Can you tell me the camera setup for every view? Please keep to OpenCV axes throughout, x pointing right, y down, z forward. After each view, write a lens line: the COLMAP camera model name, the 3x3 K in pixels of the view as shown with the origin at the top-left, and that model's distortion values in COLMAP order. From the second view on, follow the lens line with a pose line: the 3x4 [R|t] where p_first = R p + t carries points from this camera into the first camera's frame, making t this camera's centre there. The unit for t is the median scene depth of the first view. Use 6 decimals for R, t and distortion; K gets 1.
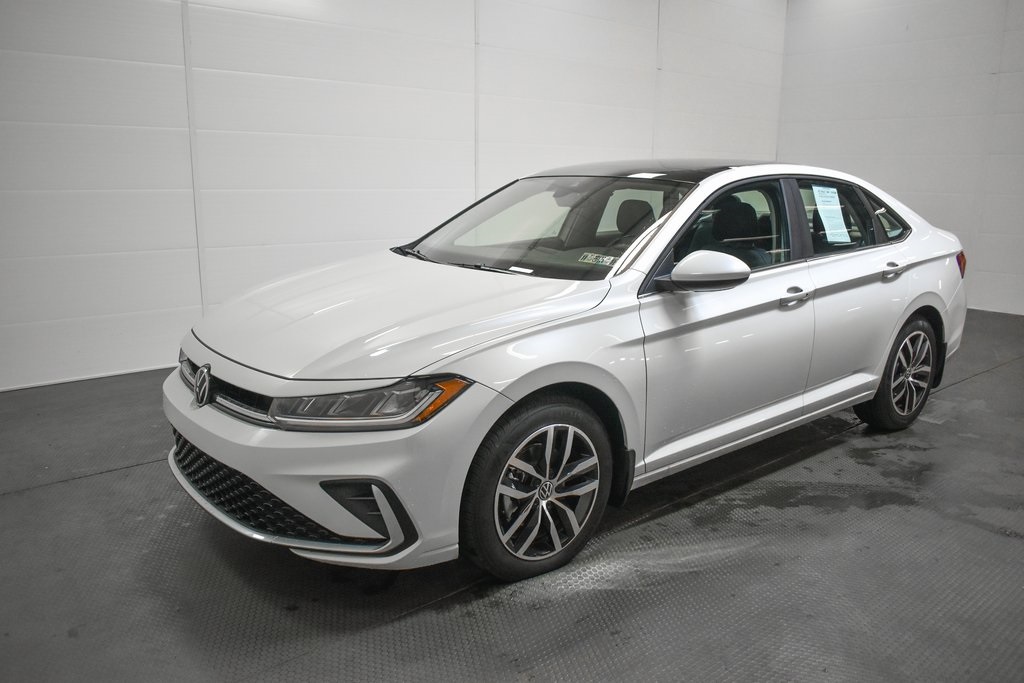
lens RADIAL K [[767.8, 0, 511.2], [0, 767.8, 345.6], [0, 0, 1]] dist [-0.037038, 0.003827]
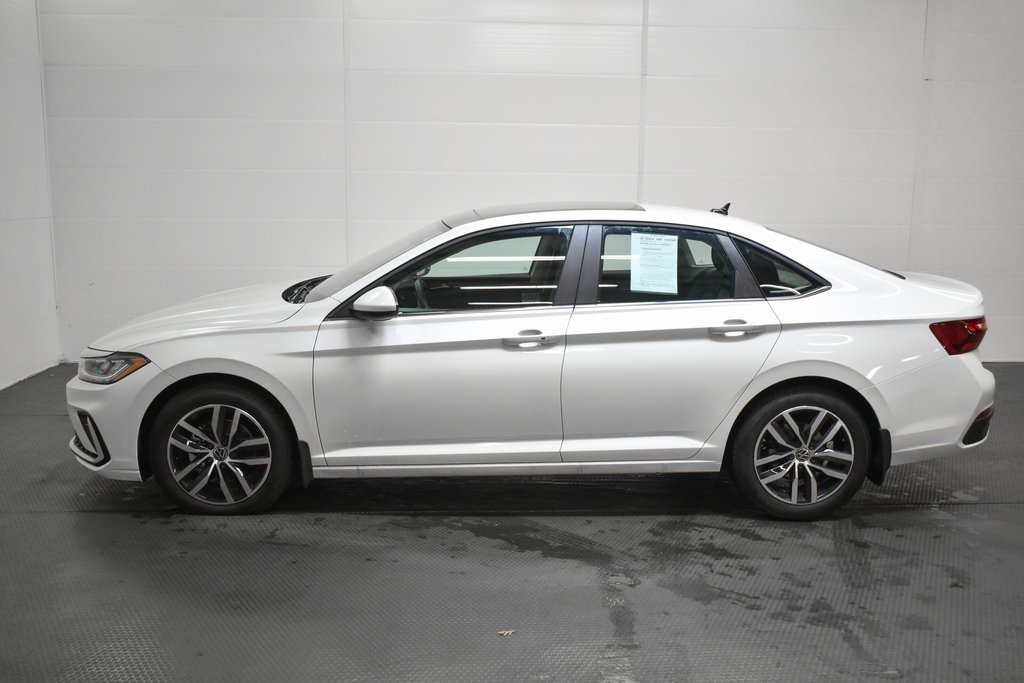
lens RADIAL K [[920.9, 0, 509.7], [0, 920.9, 340.8], [0, 0, 1]] dist [-0.027049, 0.010332]
pose [[0.801283, 0.097001, -0.590370, 1.282687], [-0.131920, 0.991128, -0.016201, -0.045150], [0.583560, 0.090864, 0.806970, -0.023564]]
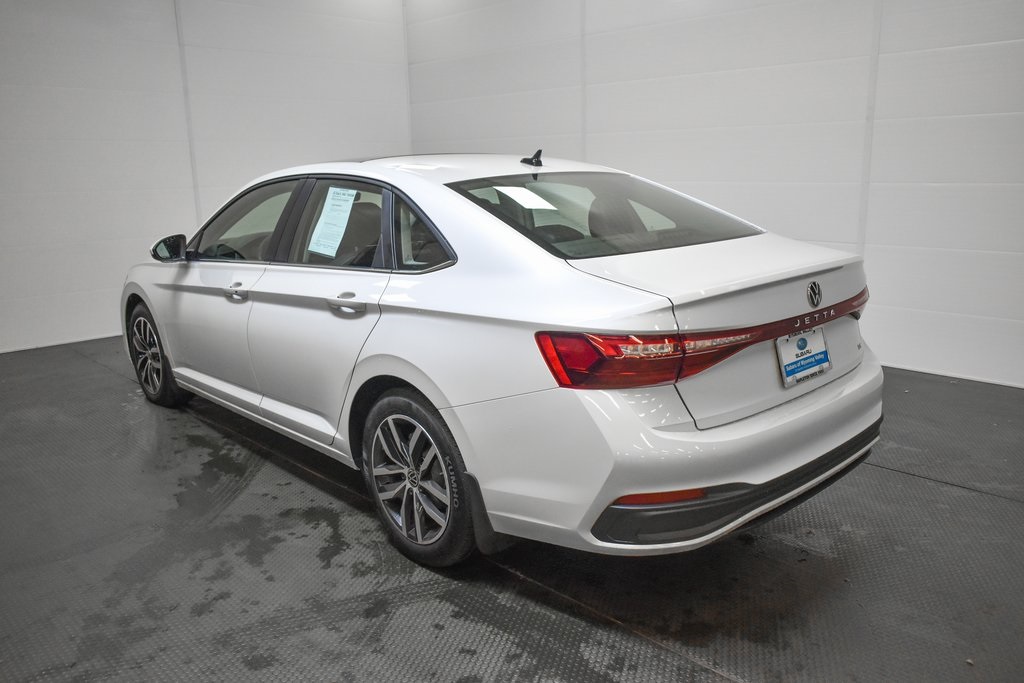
lens RADIAL K [[767.8, 0, 516.0], [0, 767.8, 341.7], [0, 0, 1]] dist [-0.037038, 0.003827]
pose [[0.088814, 0.215738, -0.972404, 1.717852], [-0.193766, 0.961353, 0.195589, -0.331095], [0.977019, 0.171047, 0.127185, 1.485247]]
